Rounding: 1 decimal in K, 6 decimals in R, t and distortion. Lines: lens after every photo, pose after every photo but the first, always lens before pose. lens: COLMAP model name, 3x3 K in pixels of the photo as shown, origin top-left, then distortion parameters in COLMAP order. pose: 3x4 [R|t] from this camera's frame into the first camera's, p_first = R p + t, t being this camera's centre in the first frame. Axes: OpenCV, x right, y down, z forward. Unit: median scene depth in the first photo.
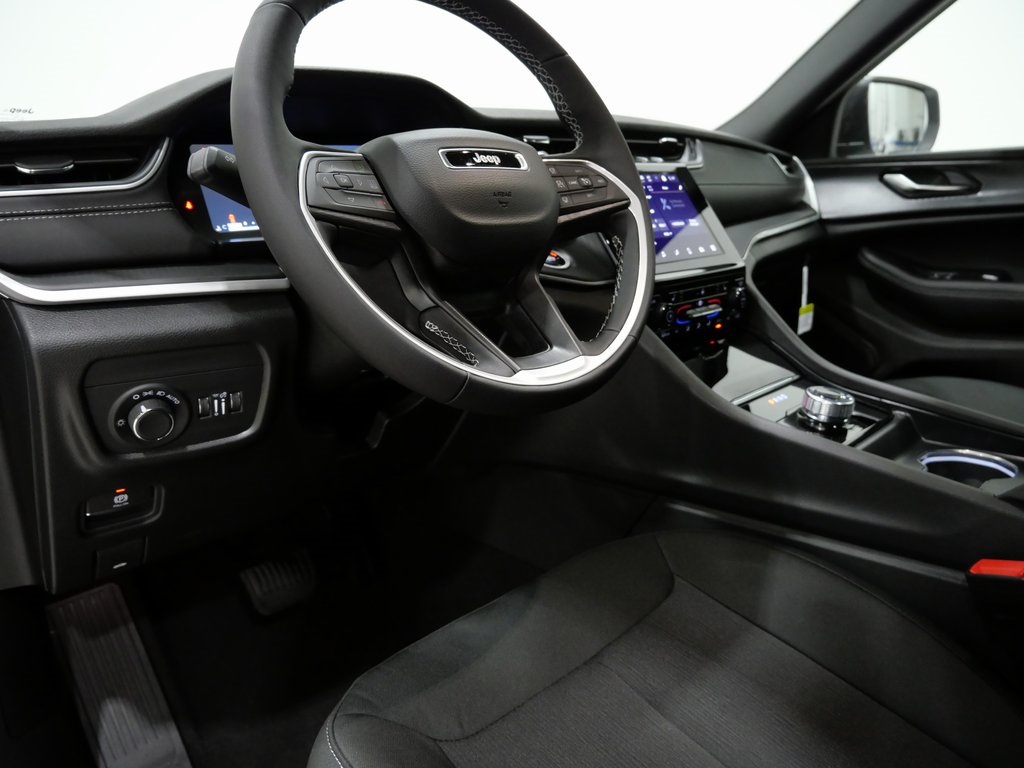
lens RADIAL K [[749.4, 0, 503.4], [0, 749.4, 385.0], [0, 0, 1]] dist [-0.045937, 0.000689]
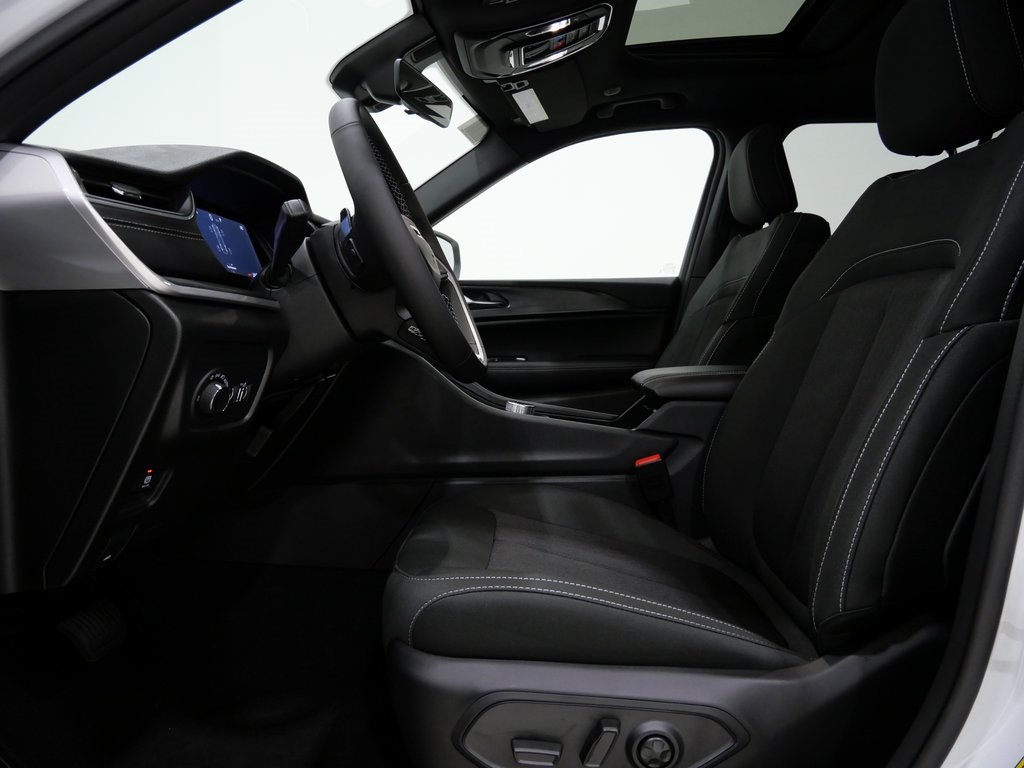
lens RADIAL K [[749.4, 0, 516.0], [0, 749.4, 384.8], [0, 0, 1]] dist [-0.045937, 0.000689]
pose [[0.718191, -0.006062, 0.695820, -0.725264], [0.141039, 0.980475, -0.137032, 0.198313], [-0.681403, 0.196552, 0.705023, -0.175738]]
